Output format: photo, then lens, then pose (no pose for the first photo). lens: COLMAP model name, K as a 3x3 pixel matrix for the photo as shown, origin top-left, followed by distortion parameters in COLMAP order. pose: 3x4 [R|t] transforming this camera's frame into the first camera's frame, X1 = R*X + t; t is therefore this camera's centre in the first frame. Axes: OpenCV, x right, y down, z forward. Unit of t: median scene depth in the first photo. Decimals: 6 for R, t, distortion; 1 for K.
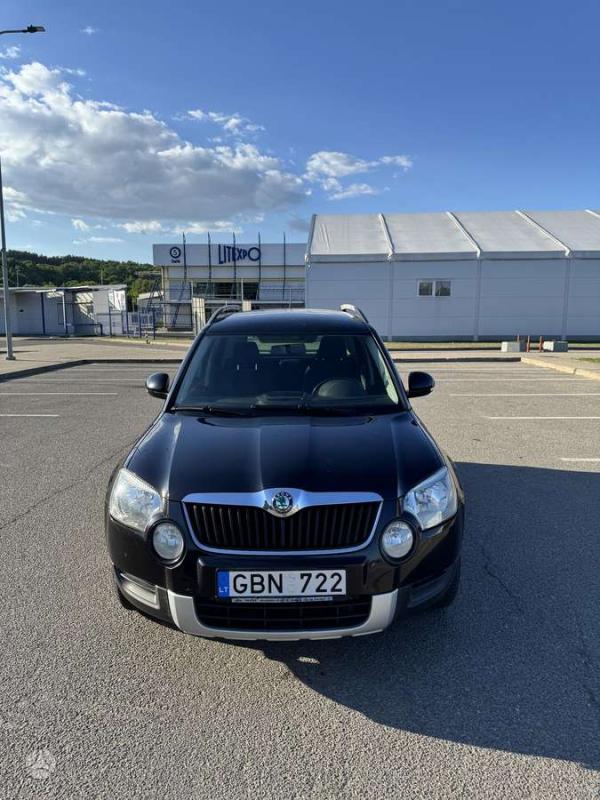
lens RADIAL K [[564.1, 0, 300.0], [0, 564.1, 400.0], [0, 0, 1]] dist [0.053412, -0.168130]
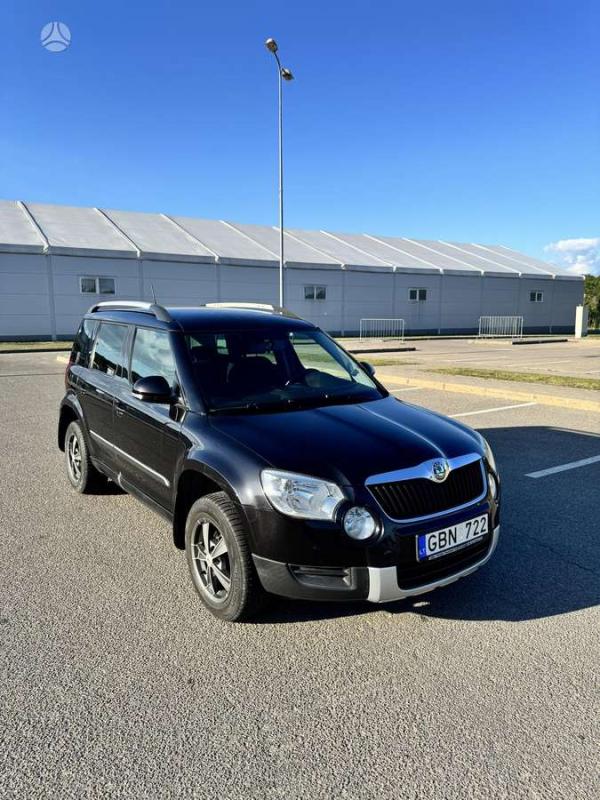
lens RADIAL K [[564.1, 0, 300.0], [0, 564.1, 400.0], [0, 0, 1]] dist [0.053412, -0.168130]
pose [[0.799624, -0.074366, 0.595878, -0.965583], [0.072901, 0.996984, 0.026597, -0.022862], [-0.596059, 0.022173, 0.802634, 0.202805]]
